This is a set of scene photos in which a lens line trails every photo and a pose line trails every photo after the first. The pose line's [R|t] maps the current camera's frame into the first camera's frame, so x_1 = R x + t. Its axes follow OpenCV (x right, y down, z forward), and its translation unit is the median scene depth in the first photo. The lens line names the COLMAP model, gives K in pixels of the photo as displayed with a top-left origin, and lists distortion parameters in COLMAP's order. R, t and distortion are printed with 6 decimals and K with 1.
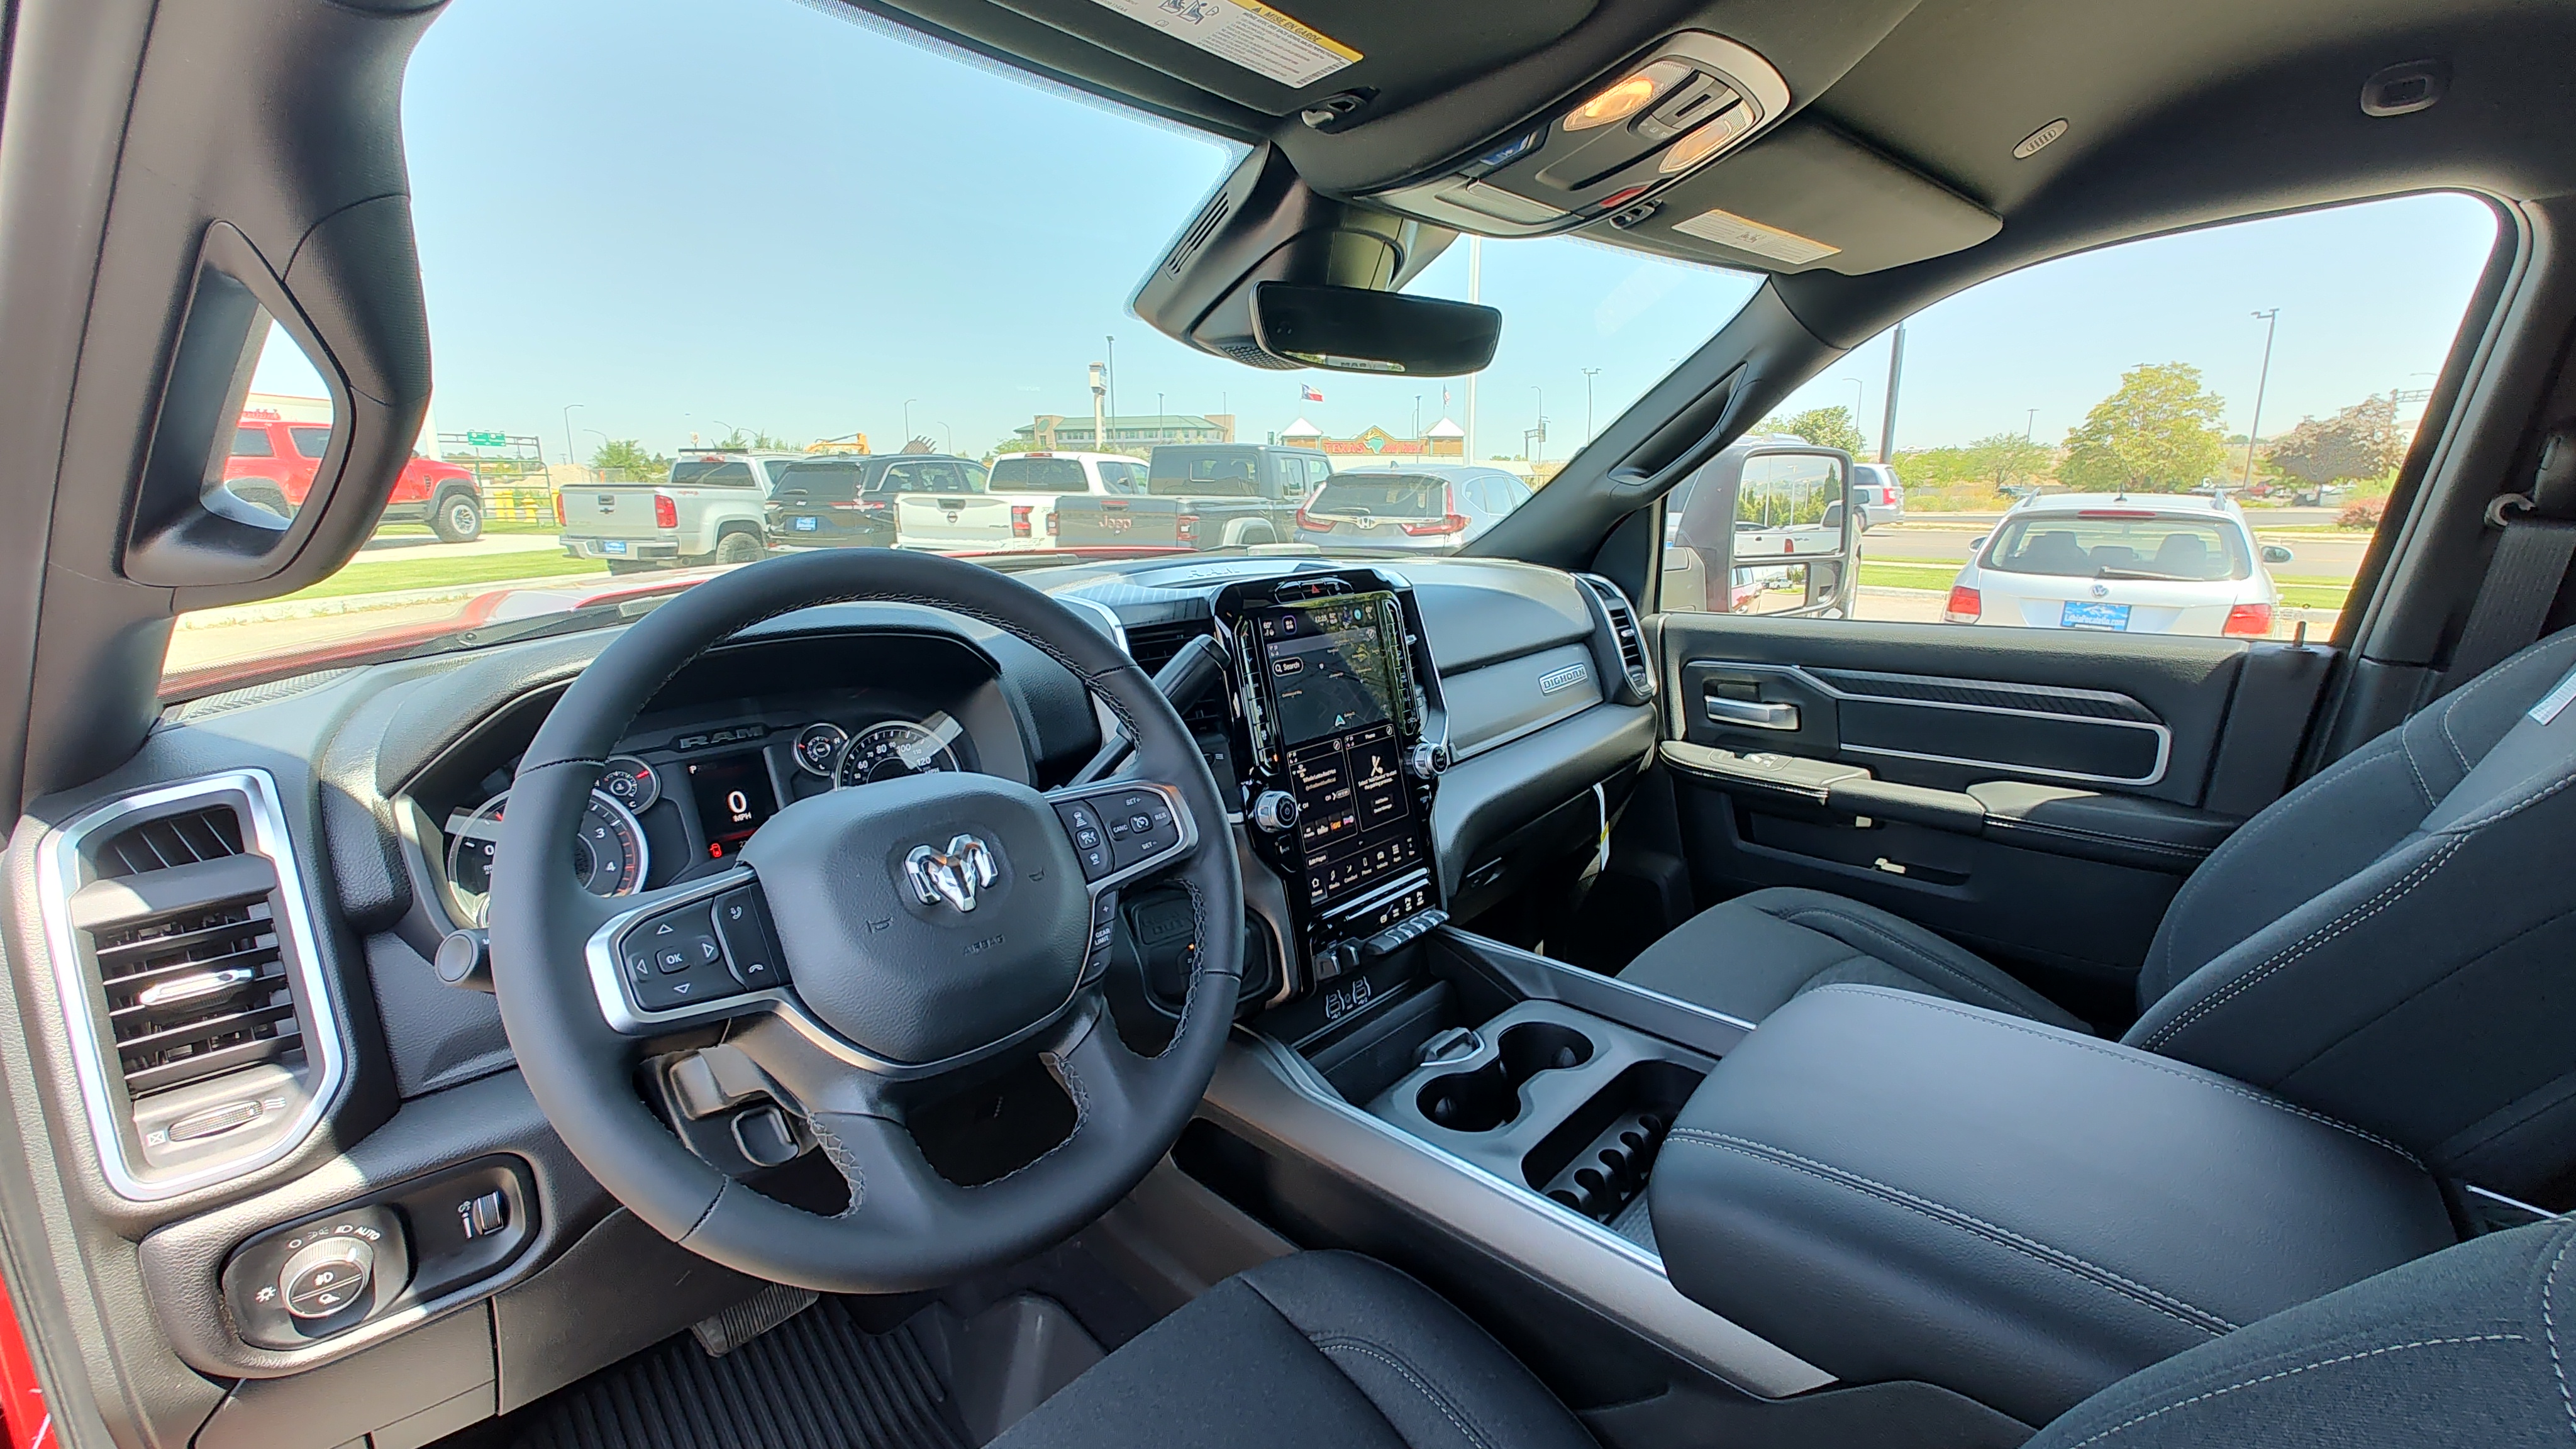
lens RADIAL K [[1088.8, 0, 1288.0], [0, 1088.8, 724.5], [0, 0, 1]] dist [0.000335, 0.000055]
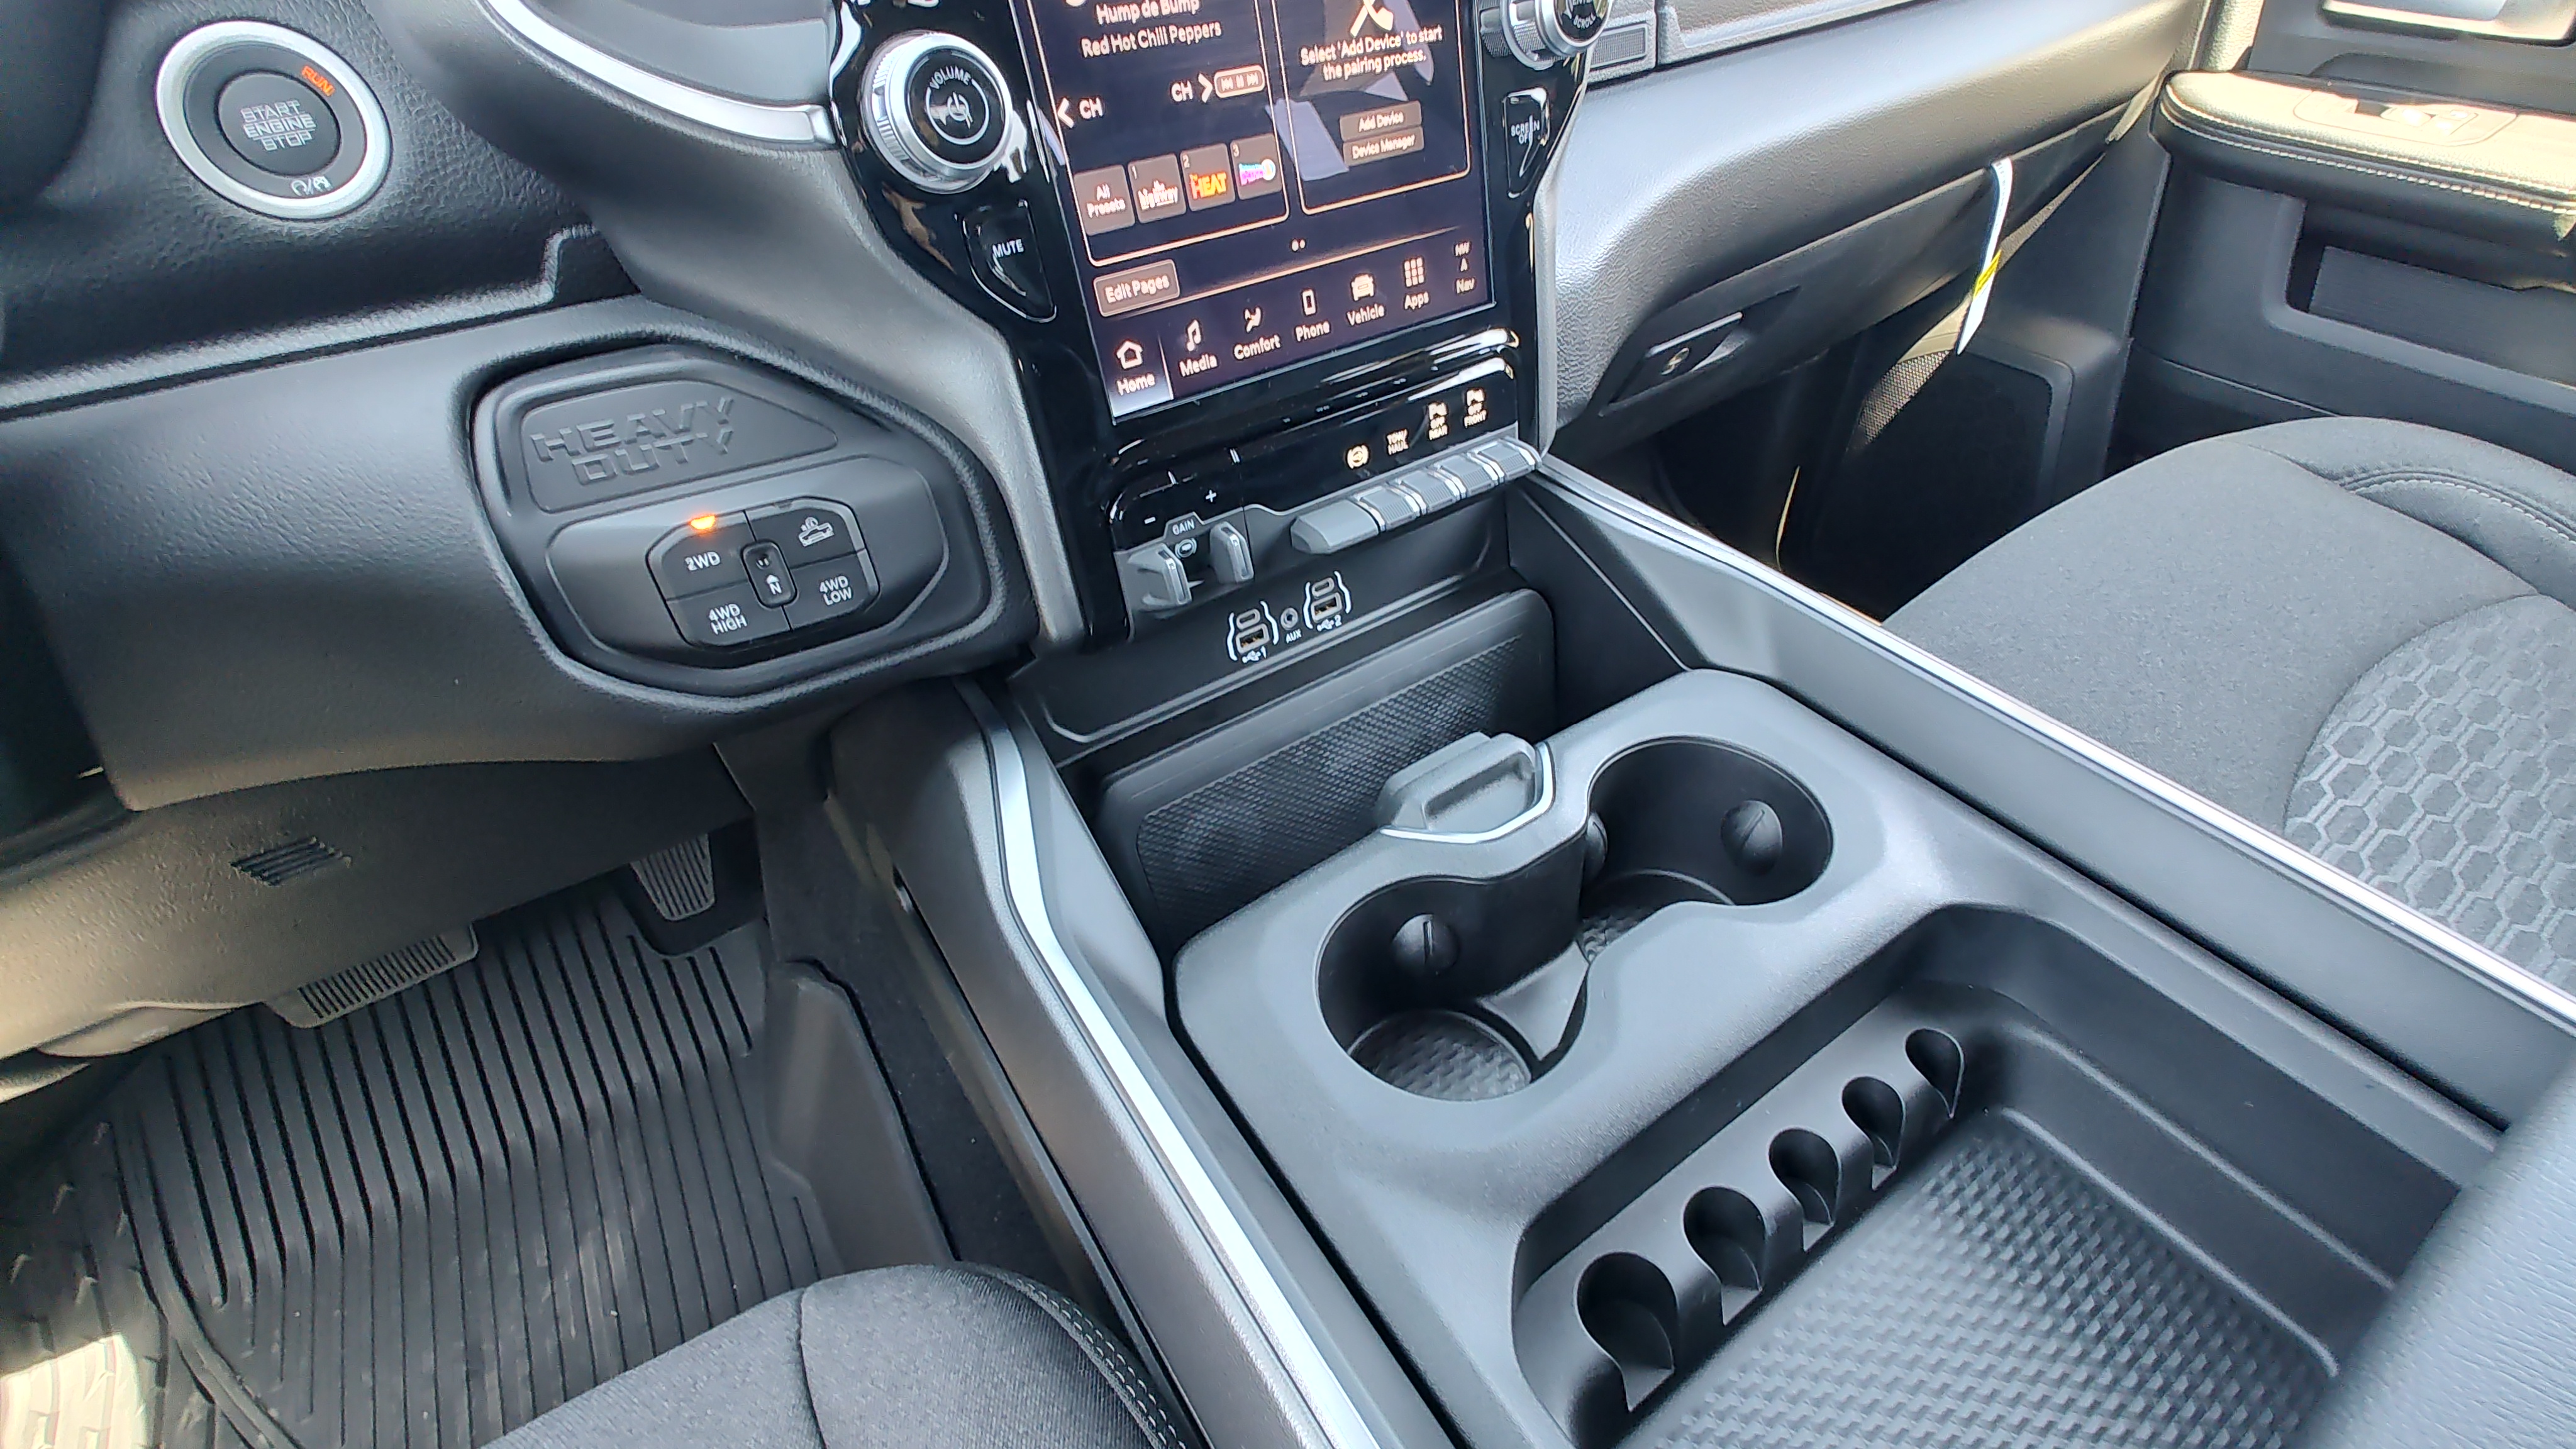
lens RADIAL K [[1140.6, 0, 1288.0], [0, 1140.6, 724.5], [0, 0, 1]] dist [0.002031, 0.000520]
pose [[0.976428, 0.130337, -0.172048, 0.142399], [-0.034020, 0.880066, 0.473631, 0.066349], [0.213145, -0.456613, 0.863755, 0.573870]]
